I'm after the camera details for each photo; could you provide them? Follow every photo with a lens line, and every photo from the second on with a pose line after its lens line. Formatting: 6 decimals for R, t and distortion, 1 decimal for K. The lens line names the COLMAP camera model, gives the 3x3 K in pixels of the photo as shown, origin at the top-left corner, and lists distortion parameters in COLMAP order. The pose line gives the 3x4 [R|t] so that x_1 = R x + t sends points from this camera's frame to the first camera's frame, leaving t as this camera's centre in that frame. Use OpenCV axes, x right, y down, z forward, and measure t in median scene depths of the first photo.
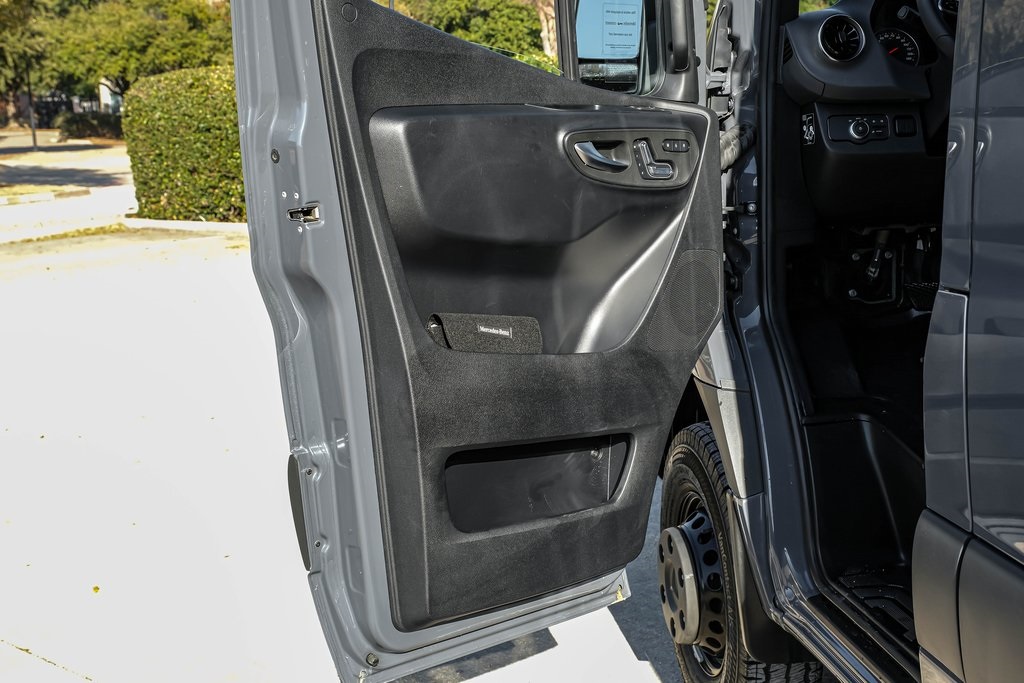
lens RADIAL K [[1358.7, 0, 542.0], [0, 1358.7, 346.0], [0, 0, 1]] dist [-0.031991, 0.097031]
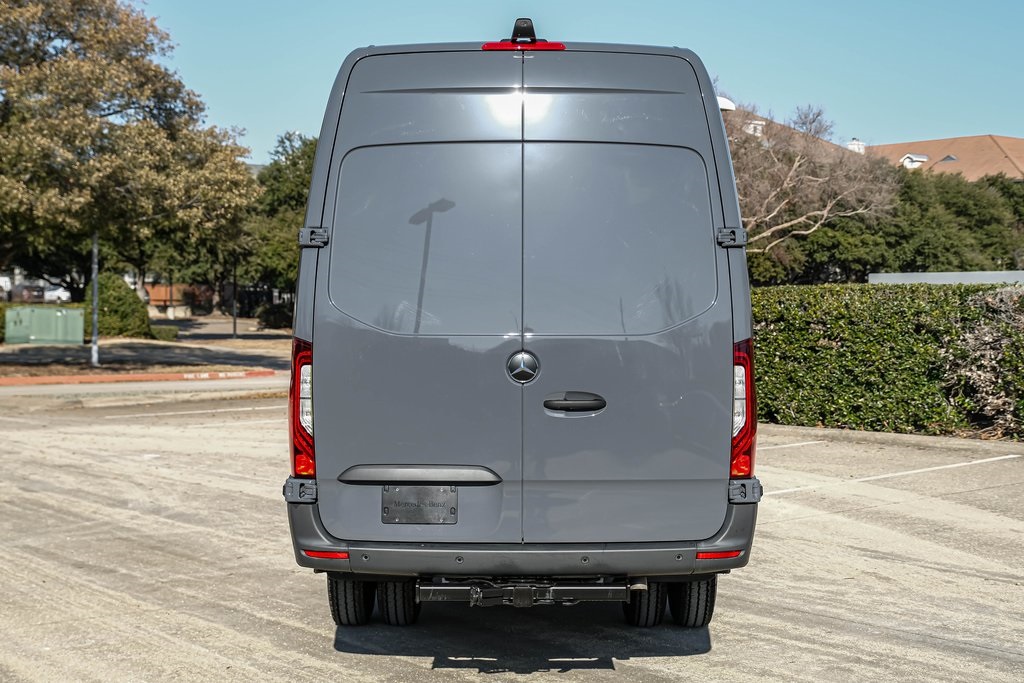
lens RADIAL K [[1542.3, 0, 513.9], [0, 1542.3, 315.4], [0, 0, 1]] dist [0.100152, 0.020541]
pose [[0.983575, 0.043264, -0.175239, 0.057640], [-0.072417, 0.983873, -0.163555, 0.022578], [0.165337, 0.173559, 0.970846, -0.155393]]
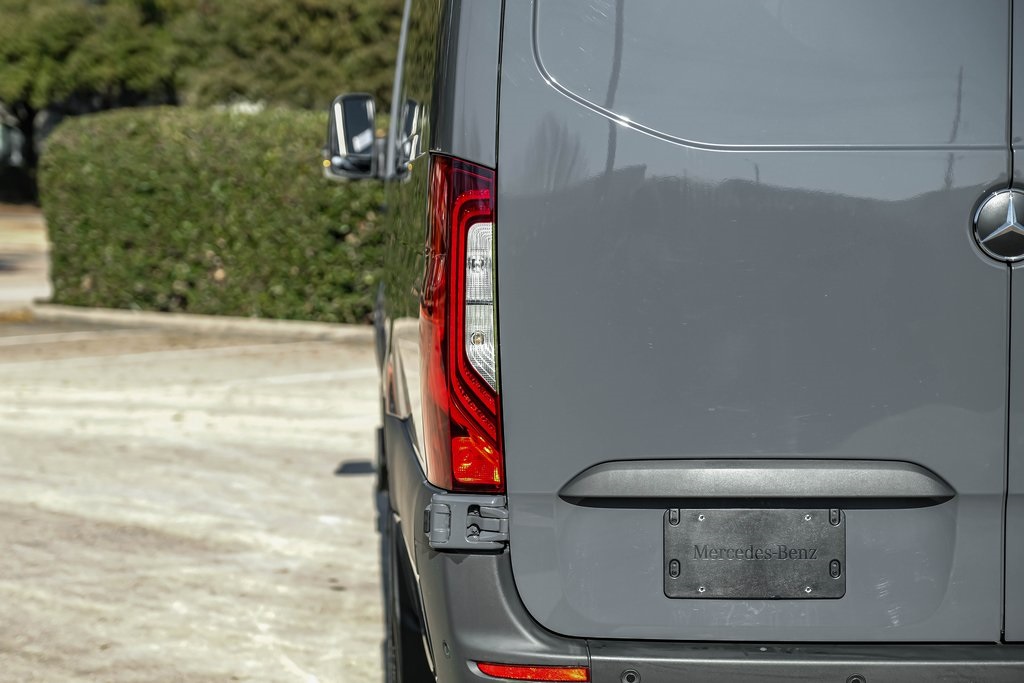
lens RADIAL K [[2705.4, 0, 512.0], [0, 2705.4, 341.5], [0, 0, 1]] dist [0.093783, -0.386493]
pose [[0.992829, 0.048282, -0.109357, 0.034423], [-0.060268, 0.992203, -0.109090, 0.021369], [0.103238, 0.114898, 0.987998, -0.129870]]
